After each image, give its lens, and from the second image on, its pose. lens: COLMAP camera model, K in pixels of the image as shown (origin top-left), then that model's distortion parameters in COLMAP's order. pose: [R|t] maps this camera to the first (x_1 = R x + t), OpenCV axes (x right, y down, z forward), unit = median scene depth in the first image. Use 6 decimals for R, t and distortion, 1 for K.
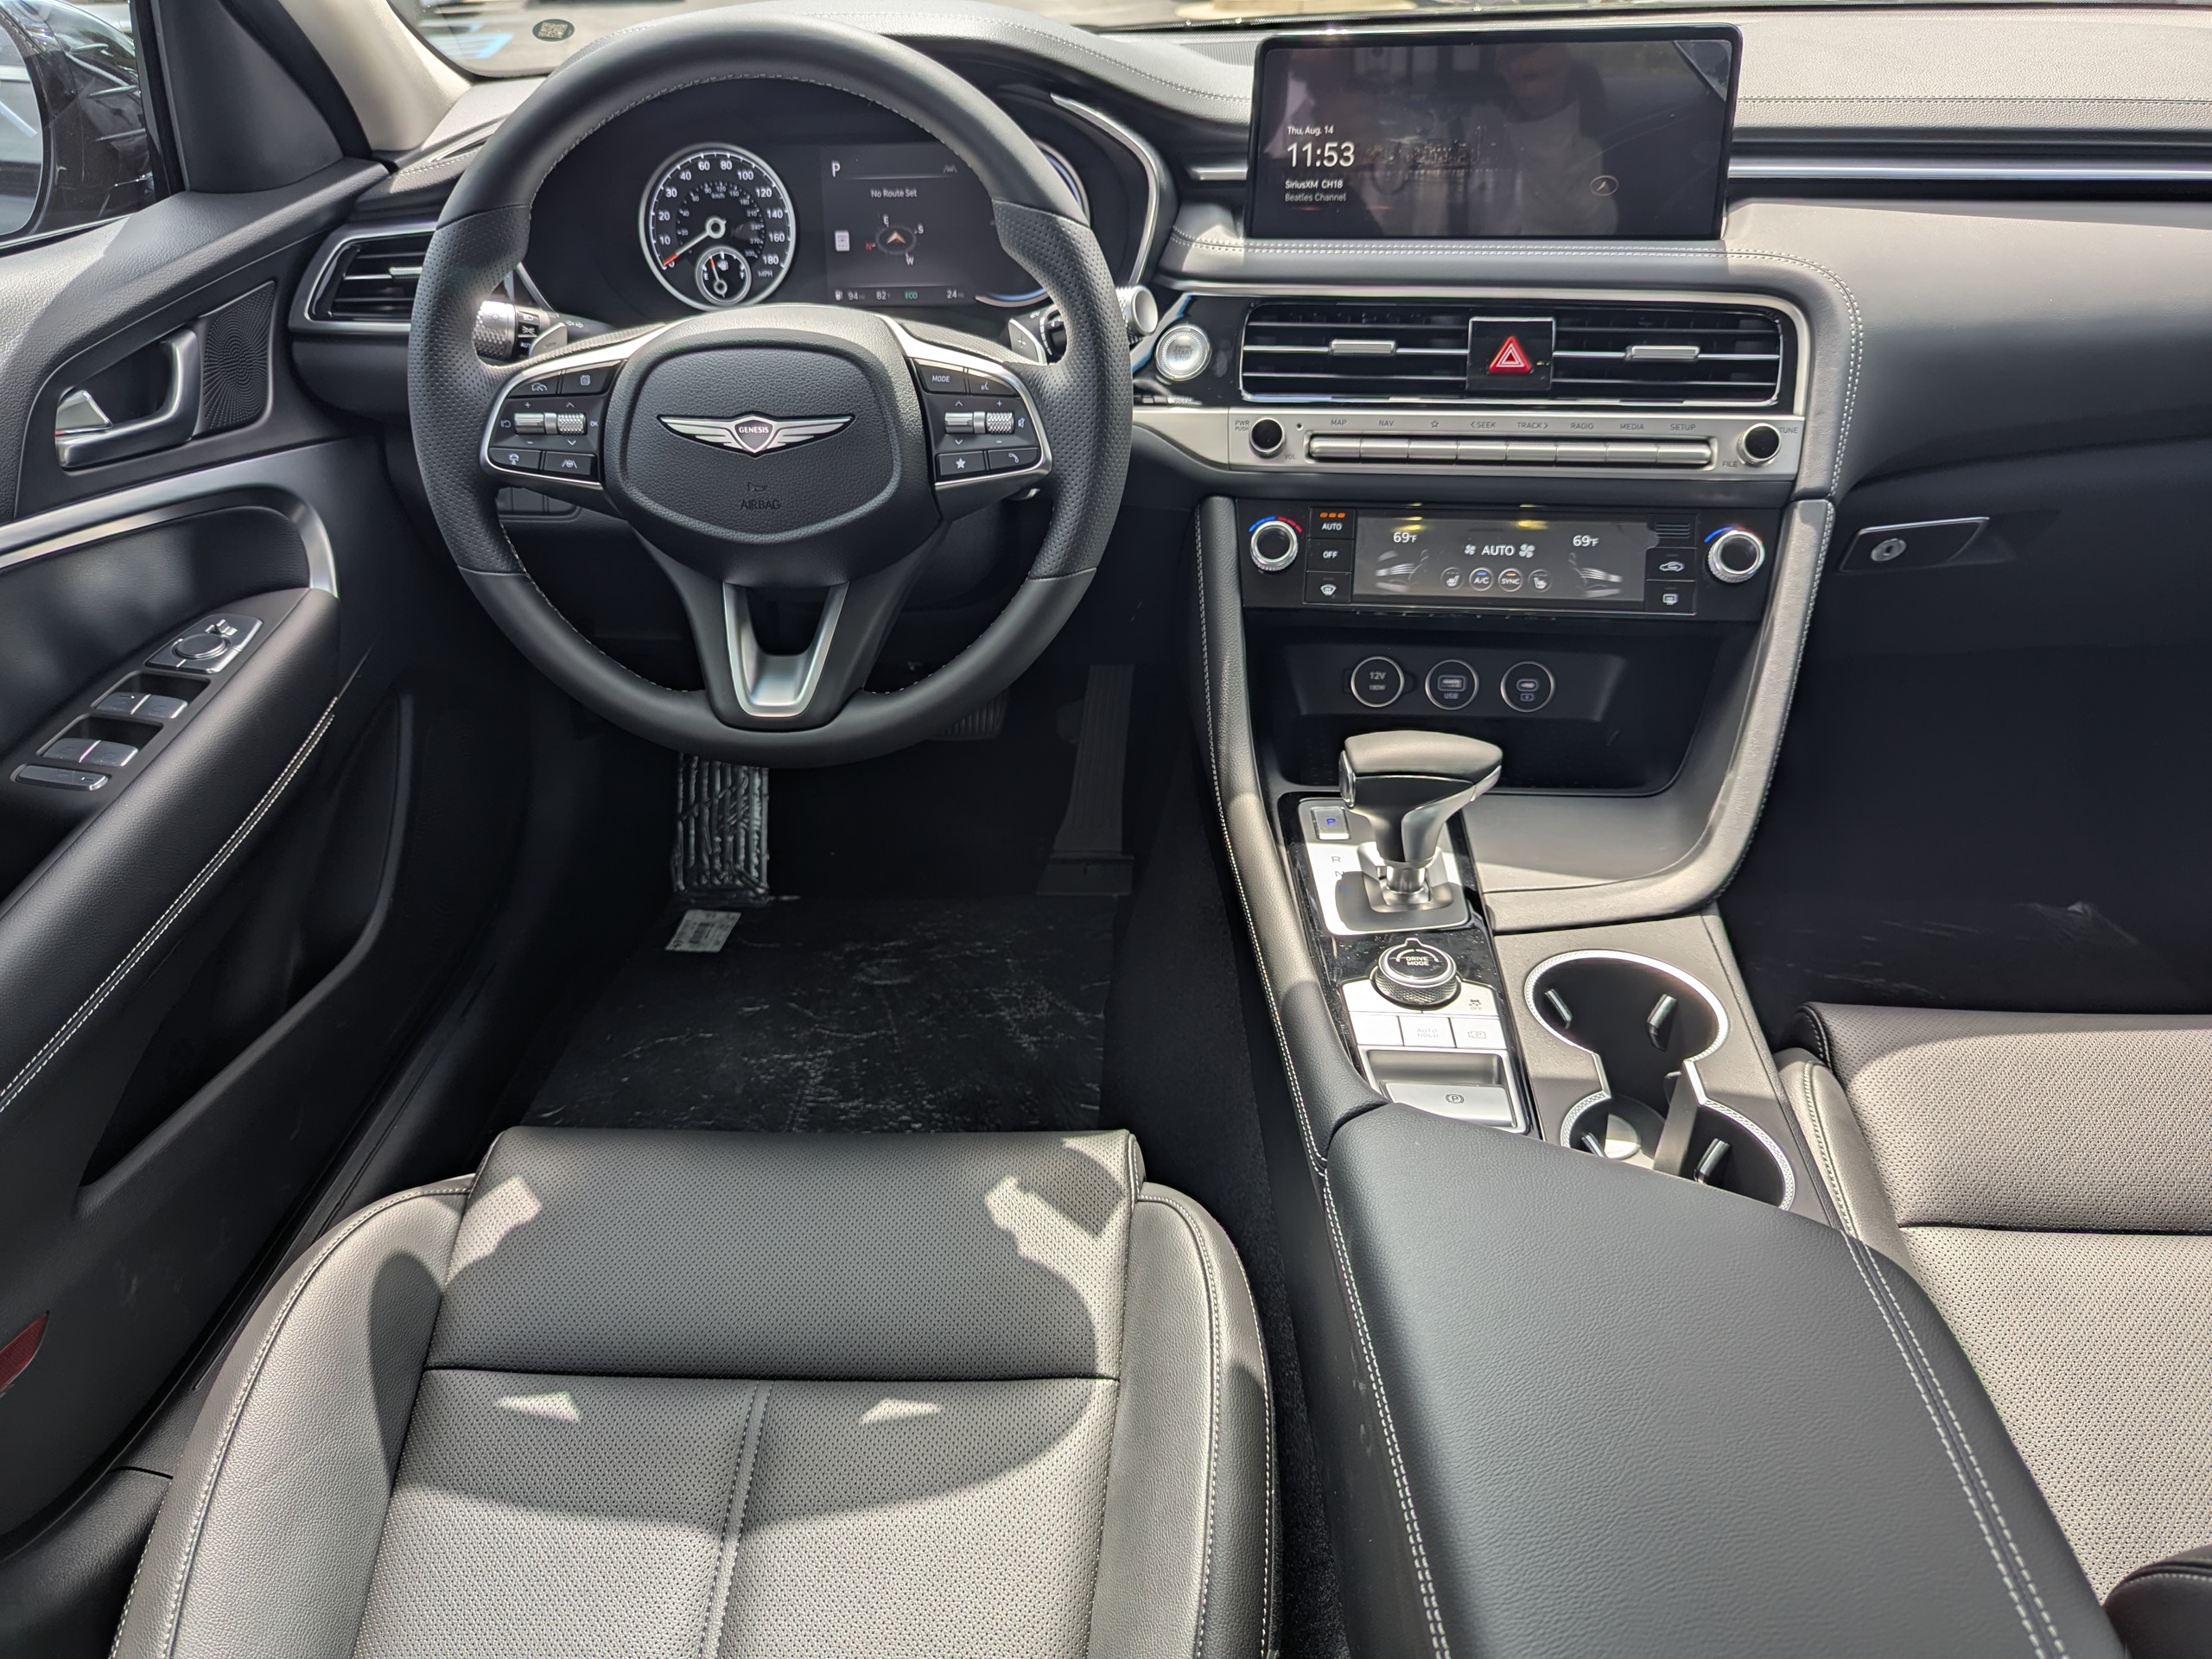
lens RADIAL K [[1592.1, 0, 1106.0], [0, 1592.1, 829.5], [0, 0, 1]] dist [-0.035642, -0.000941]
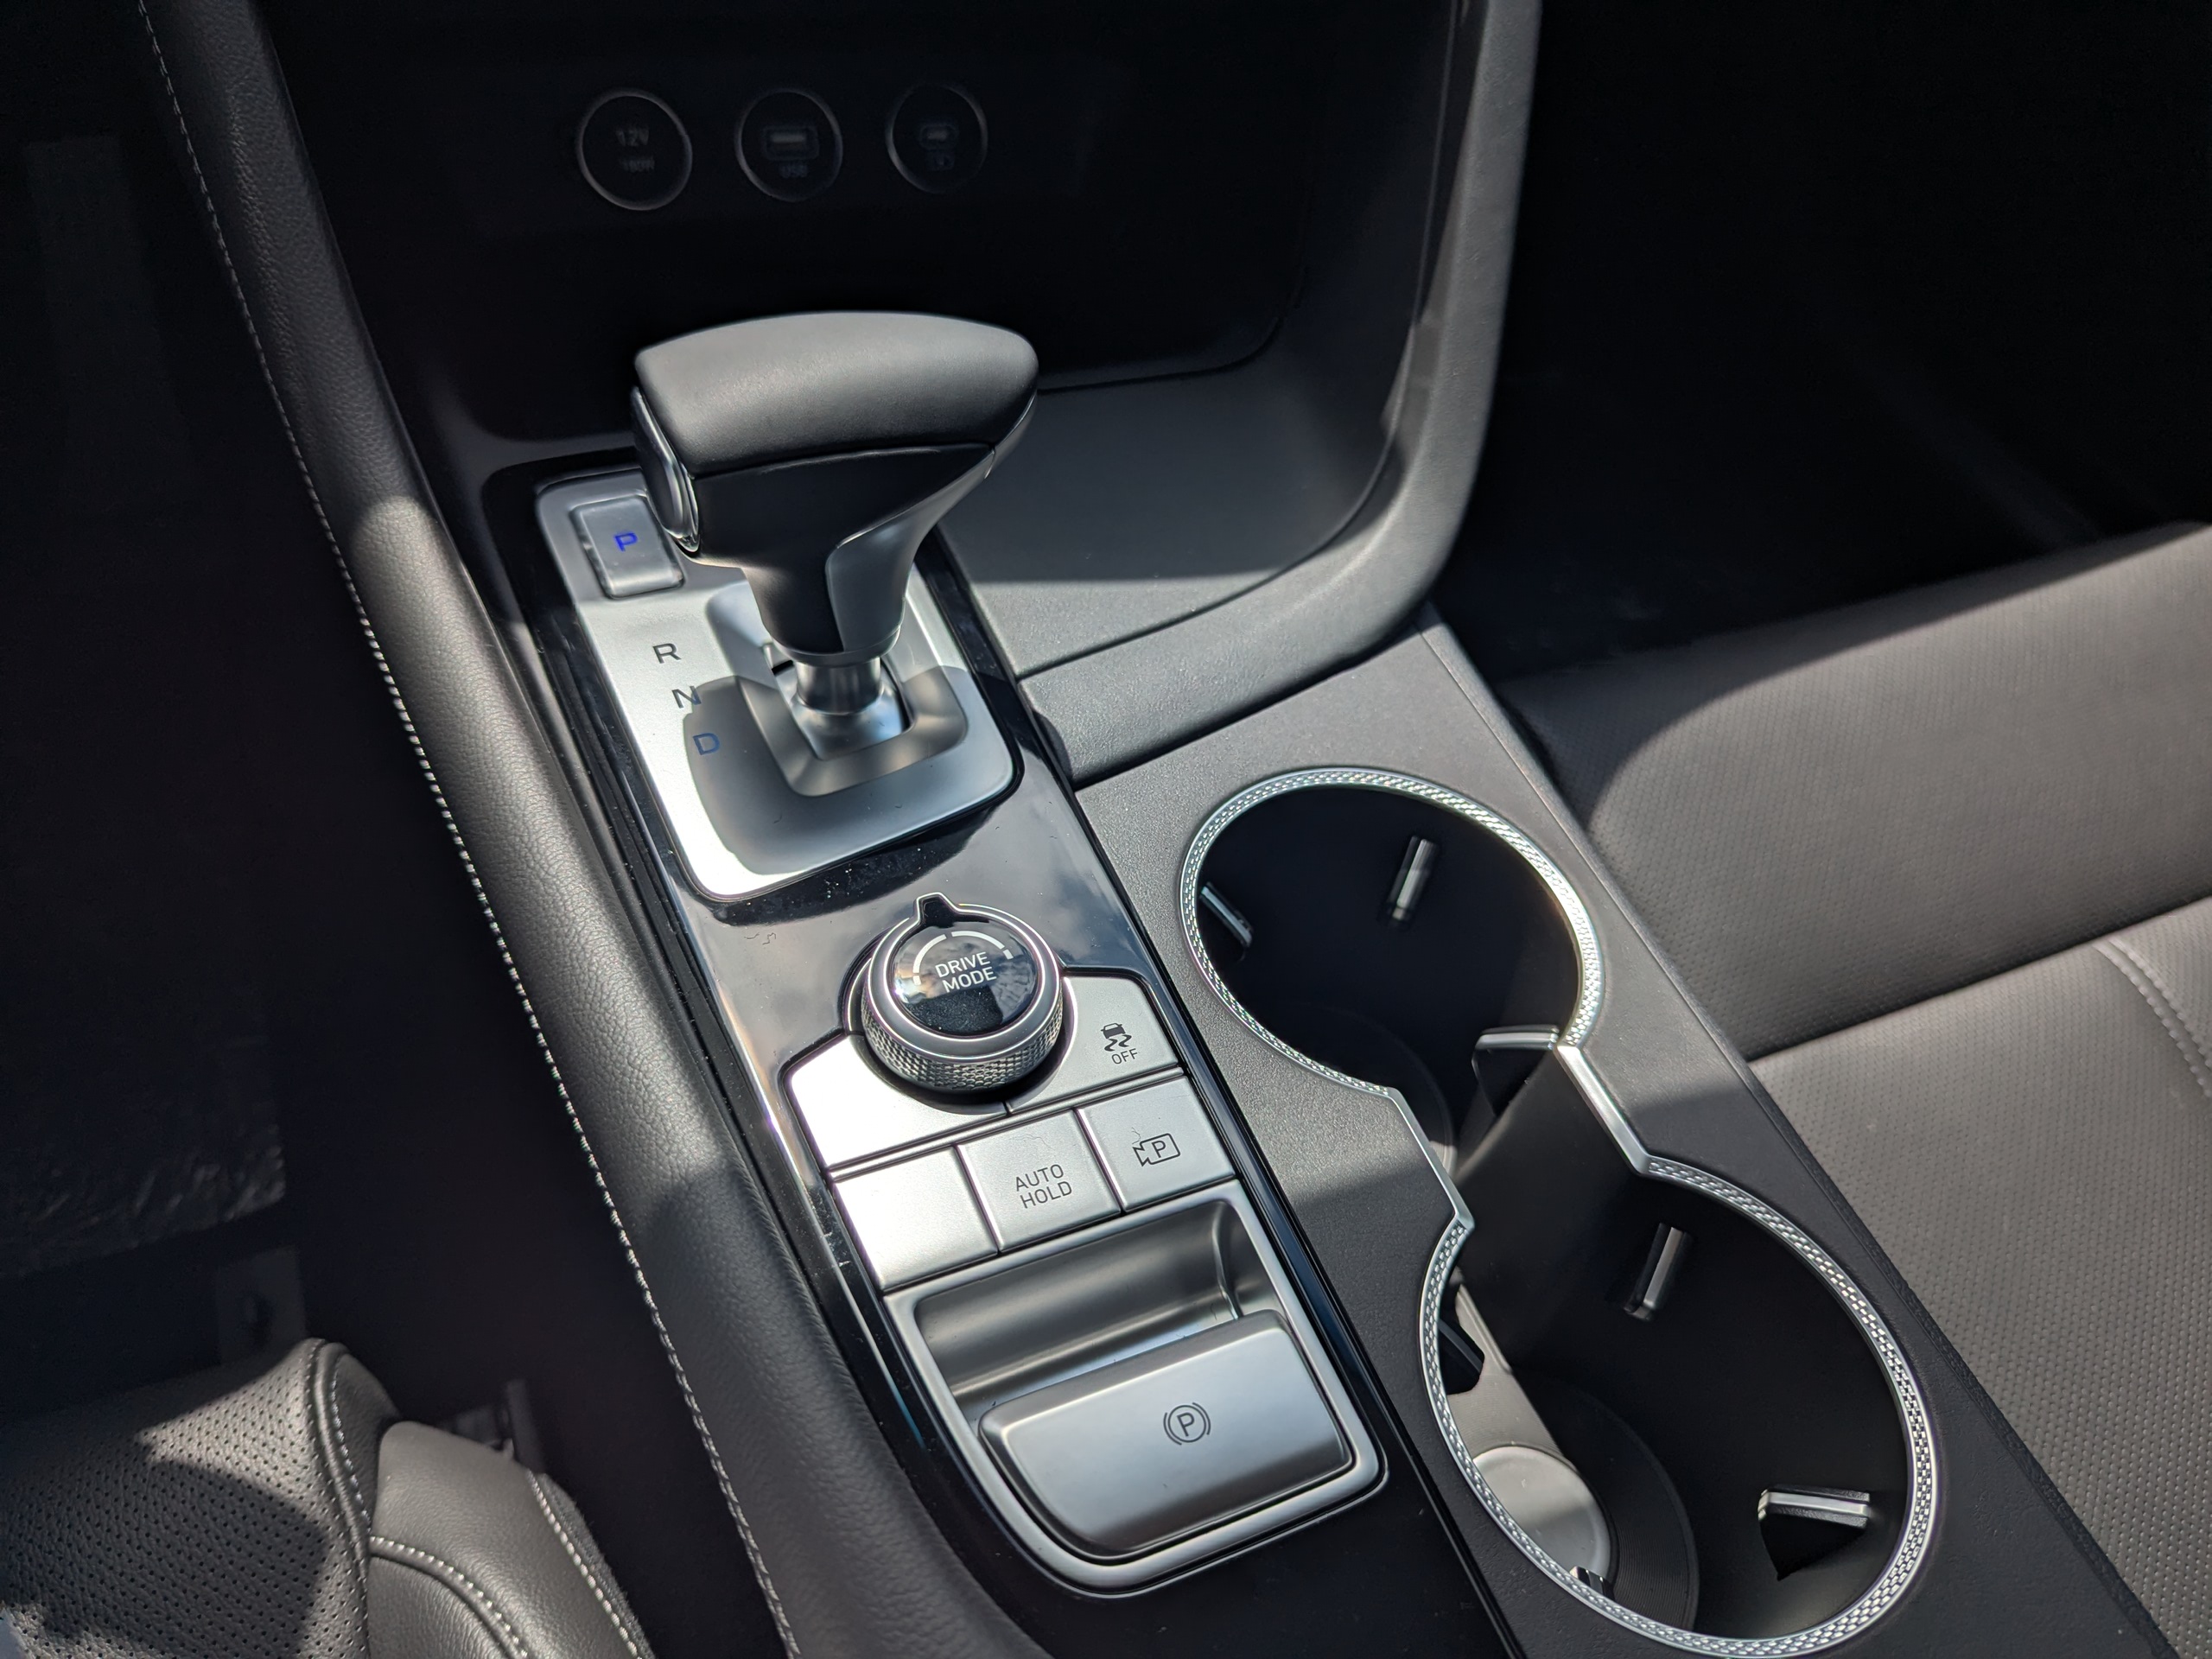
lens RADIAL K [[1592.1, 0, 1106.0], [0, 1592.1, 829.5], [0, 0, 1]] dist [-0.035642, -0.000941]
pose [[0.883033, -0.245187, 0.400171, 0.083053], [0.091211, 0.926077, 0.366144, -0.093506], [-0.460363, -0.286817, 0.840120, 0.700752]]
